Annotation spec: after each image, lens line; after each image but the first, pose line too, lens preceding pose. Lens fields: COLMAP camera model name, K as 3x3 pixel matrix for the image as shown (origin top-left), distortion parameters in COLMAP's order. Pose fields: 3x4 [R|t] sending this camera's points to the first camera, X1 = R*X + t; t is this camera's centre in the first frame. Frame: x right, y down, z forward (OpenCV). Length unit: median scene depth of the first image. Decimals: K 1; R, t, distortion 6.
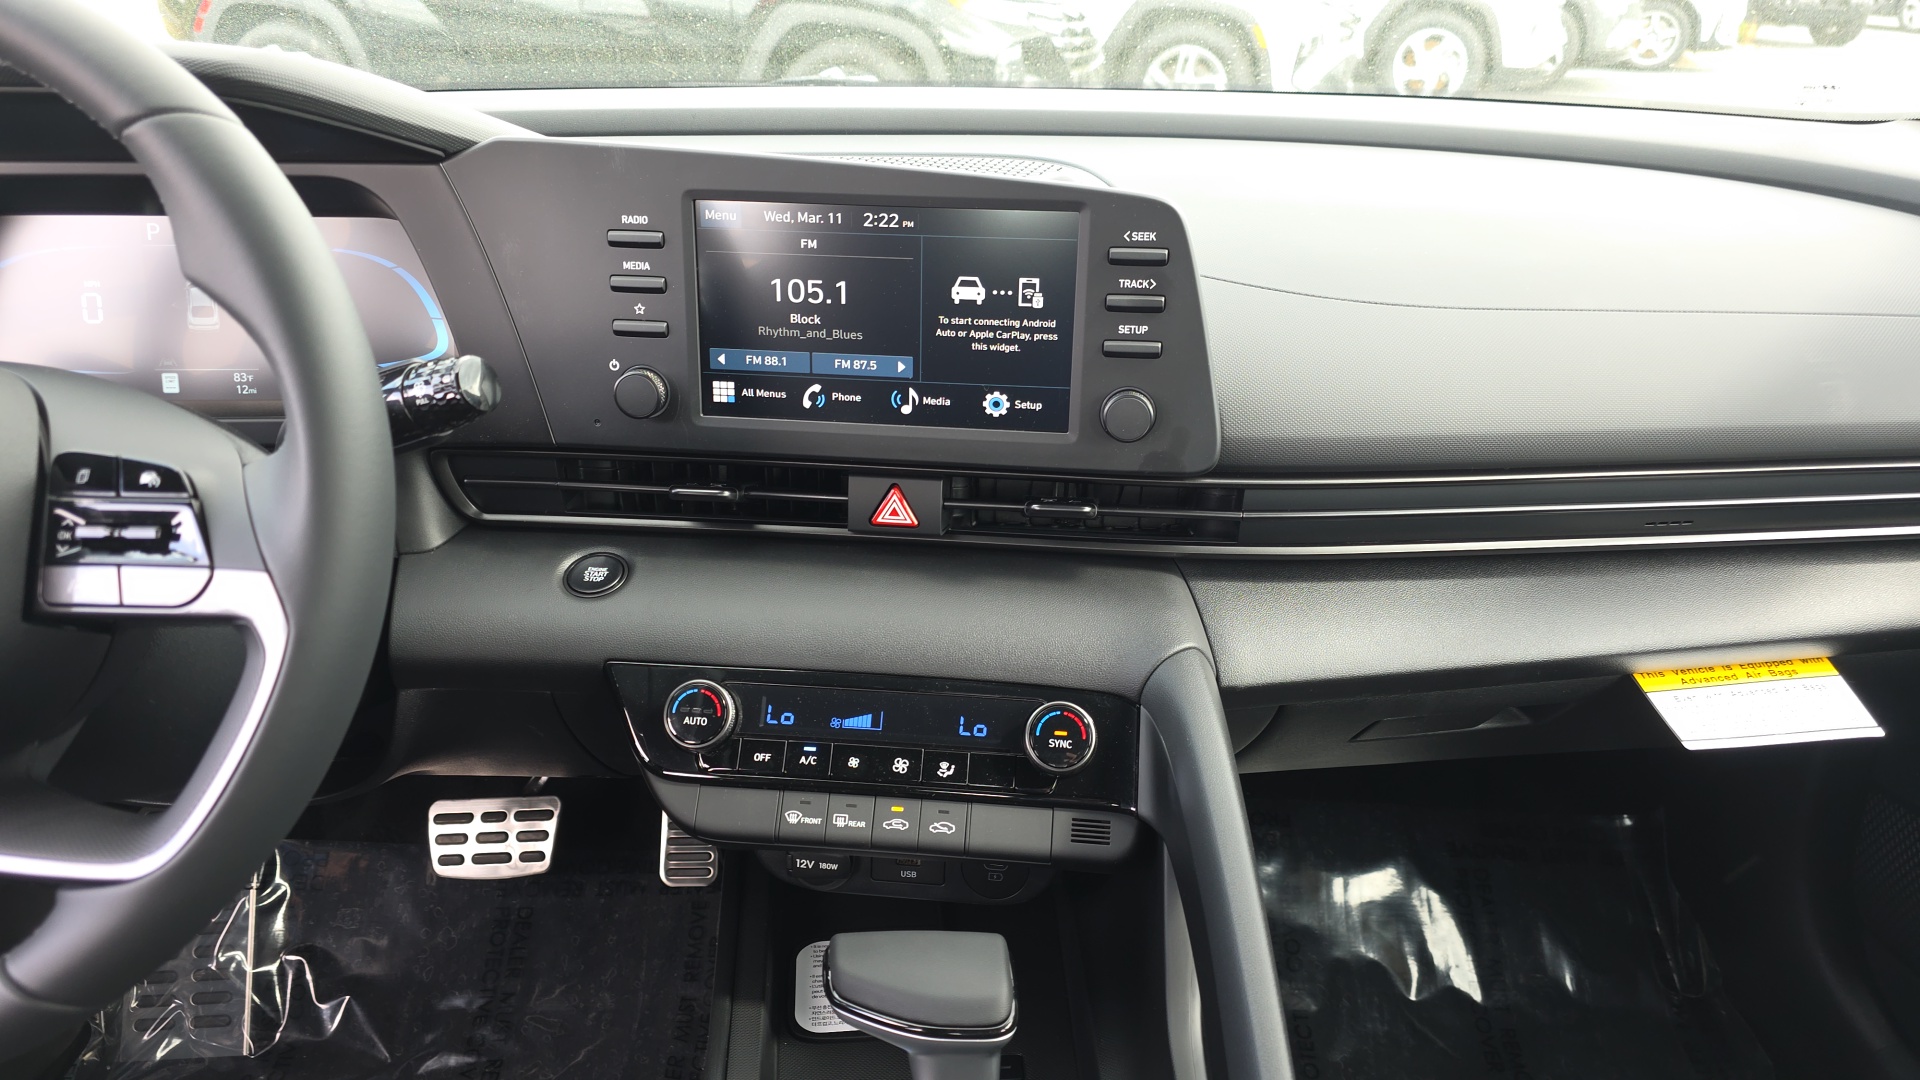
lens RADIAL K [[1260.5, 0, 960.0], [0, 1260.5, 540.0], [0, 0, 1]] dist [0.114411, -0.173803]
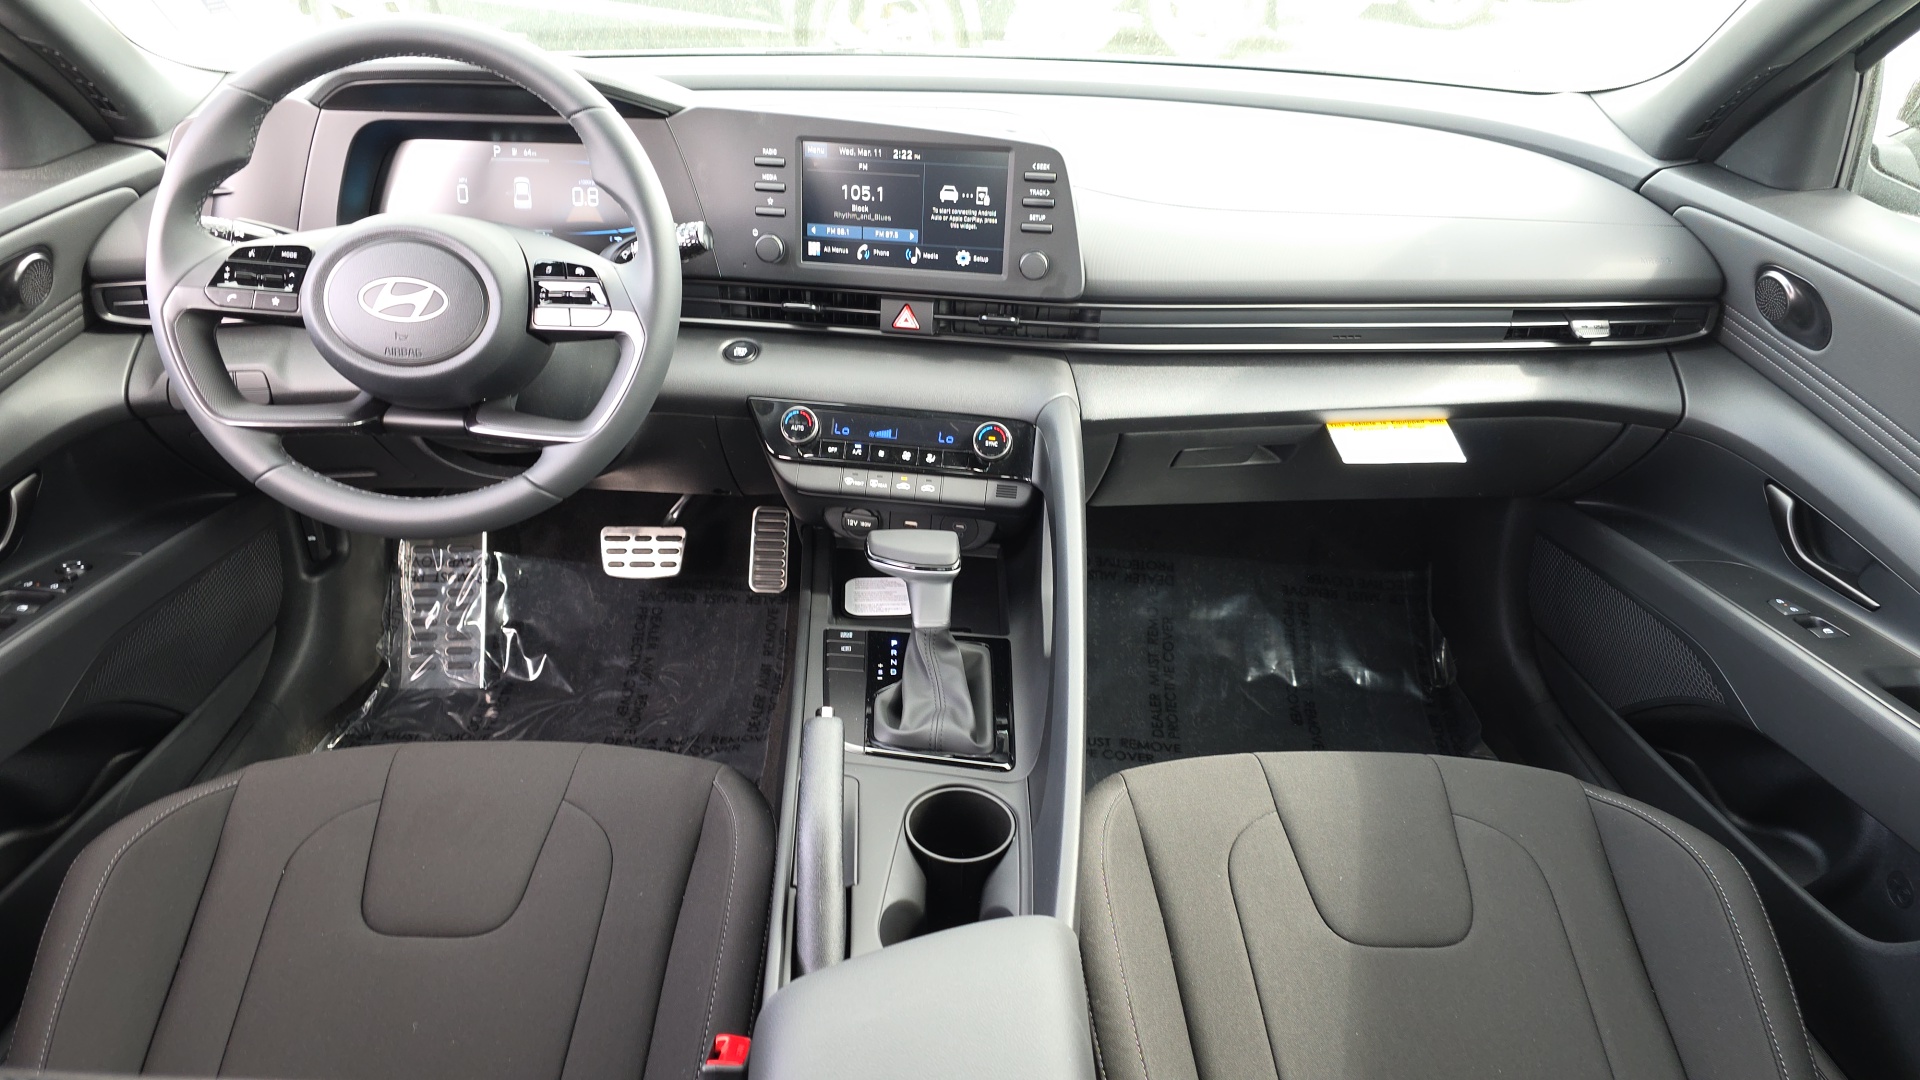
lens RADIAL K [[1236.6, 0, 932.6], [0, 1236.6, 538.9], [0, 0, 1]] dist [0.087343, -0.136250]
pose [[0.998988, 0.028767, -0.034565, 0.057852], [-0.025810, 0.996203, 0.083147, 0.147894], [0.036826, -0.082170, 0.995938, -0.817477]]
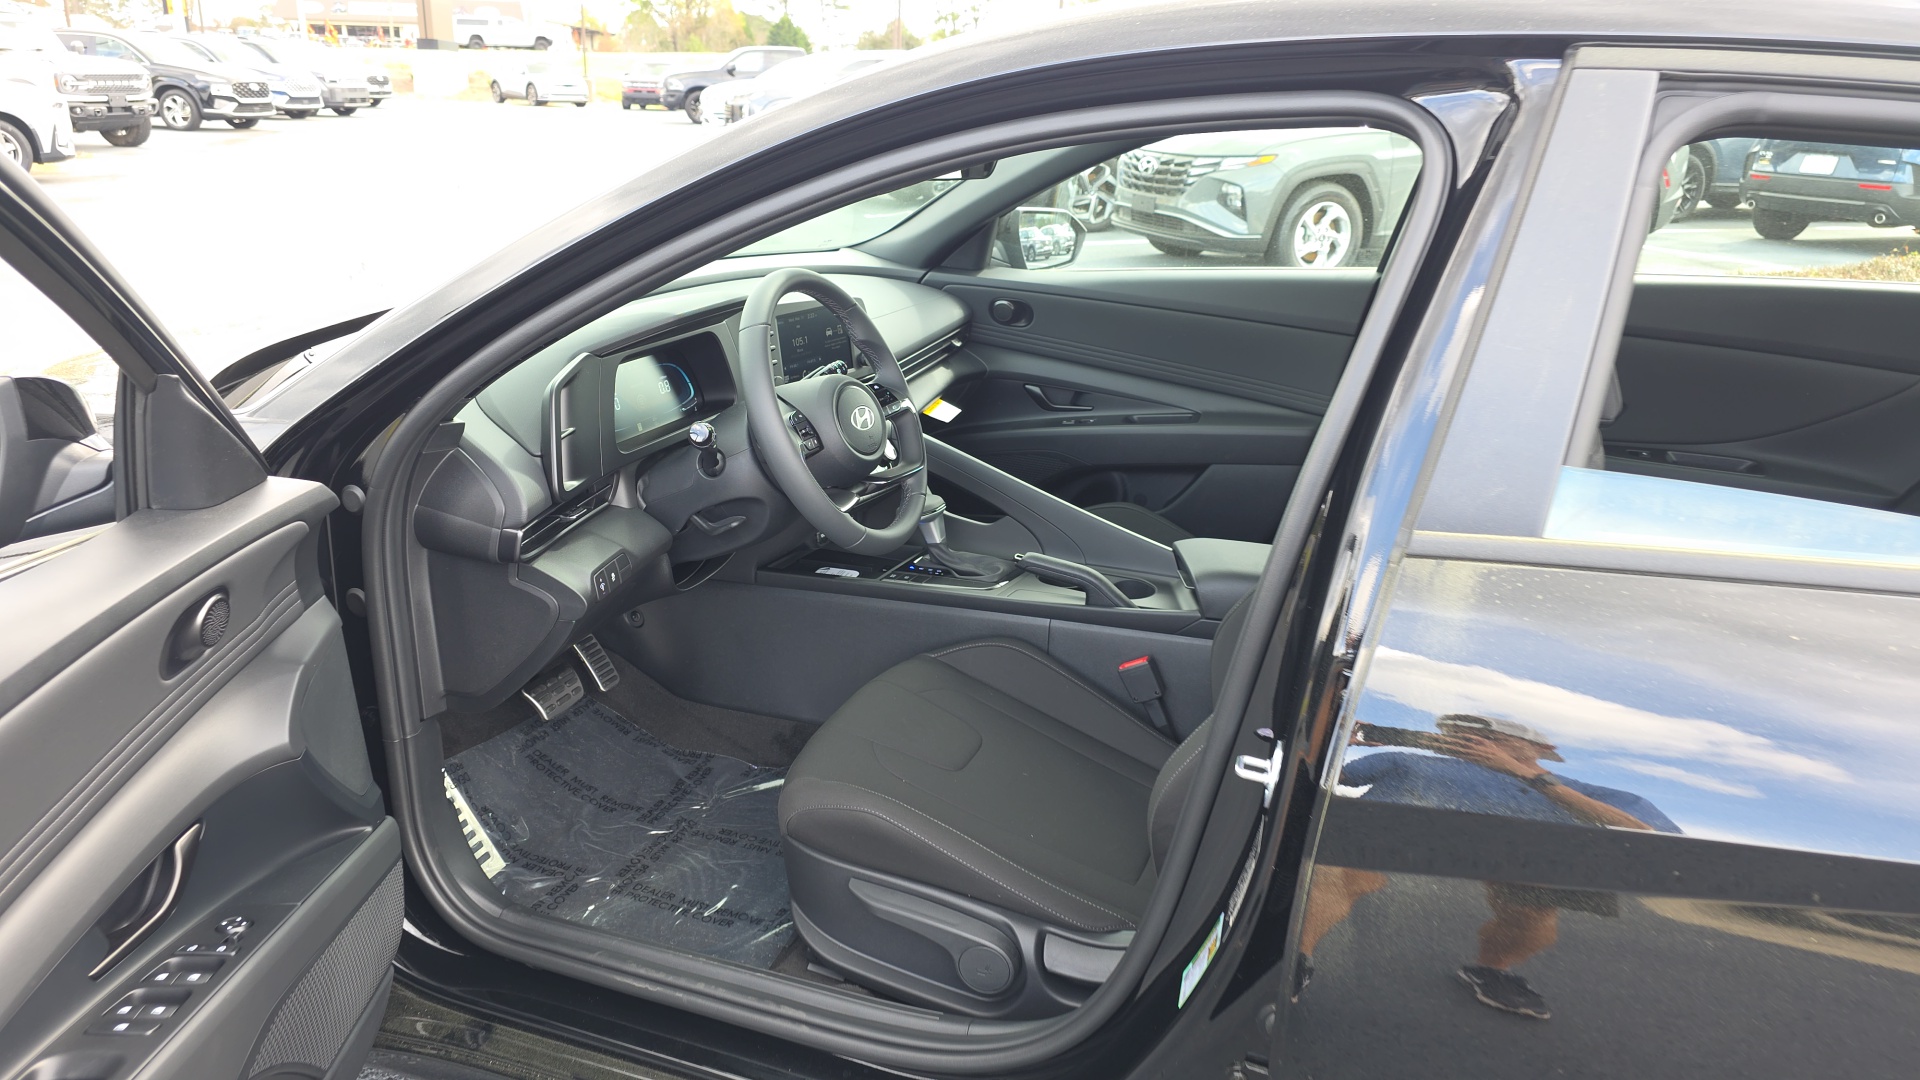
lens RADIAL K [[1260.5, 0, 960.0], [0, 1260.5, 540.0], [0, 0, 1]] dist [0.114411, -0.173803]
pose [[0.405063, -0.305391, 0.861777, -2.842721], [0.351340, 0.922186, 0.161657, -0.106143], [-0.844088, 0.237295, 0.480840, -0.756631]]
